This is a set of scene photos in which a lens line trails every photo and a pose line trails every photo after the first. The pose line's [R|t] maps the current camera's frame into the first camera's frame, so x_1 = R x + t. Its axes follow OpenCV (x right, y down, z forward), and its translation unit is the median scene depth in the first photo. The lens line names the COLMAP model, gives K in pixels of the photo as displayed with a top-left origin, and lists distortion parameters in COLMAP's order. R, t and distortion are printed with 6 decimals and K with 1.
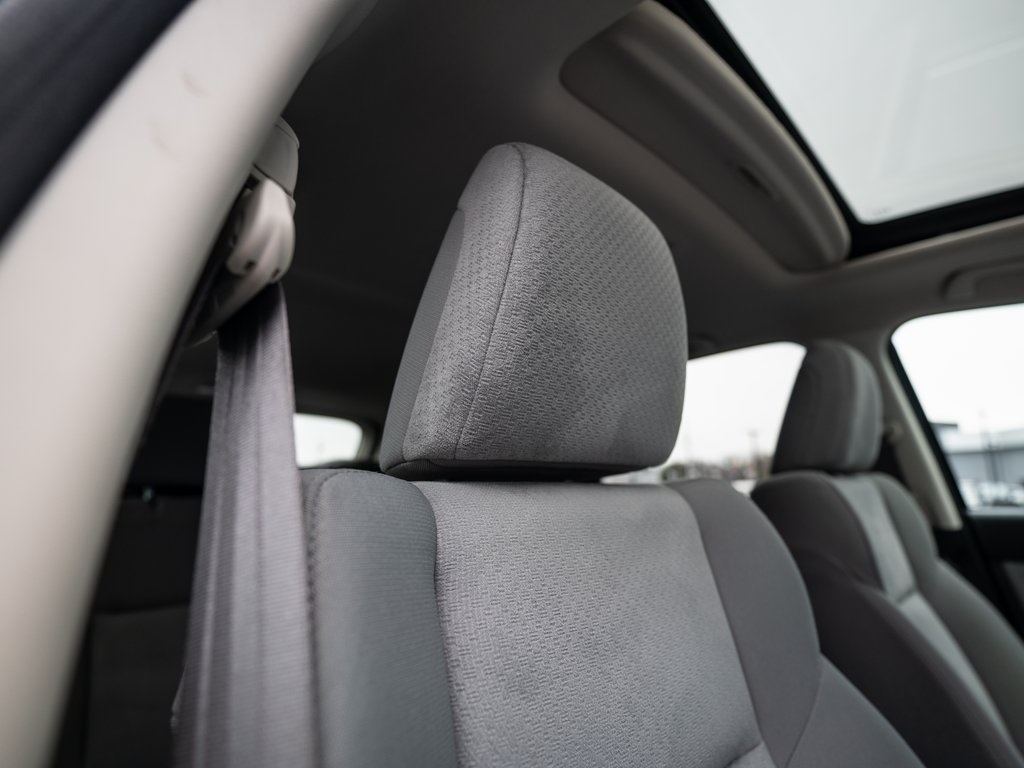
lens RADIAL K [[565.1, 0, 514.8], [0, 565.1, 388.1], [0, 0, 1]] dist [-0.055362, 0.023448]
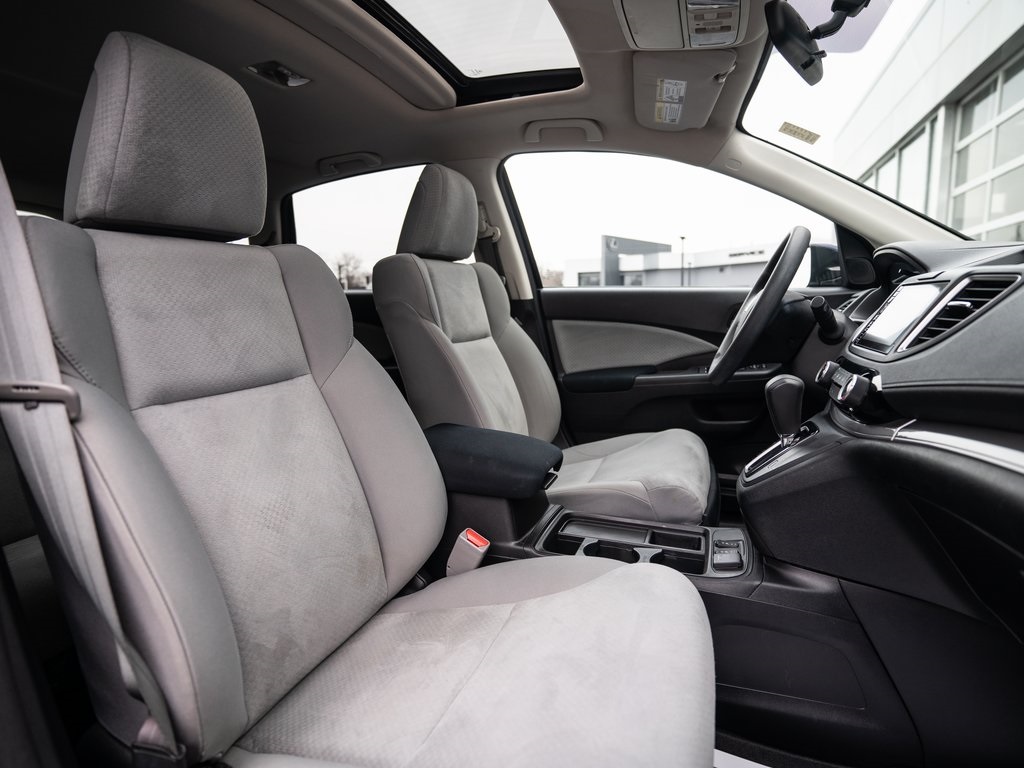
lens RADIAL K [[565.1, 0, 510.6], [0, 565.1, 389.1], [0, 0, 1]] dist [-0.055362, 0.023448]
pose [[0.923506, -0.060281, 0.378817, 0.434863], [-0.067490, 0.946632, 0.315170, -0.013863], [-0.377599, -0.316628, 0.870152, -1.414093]]
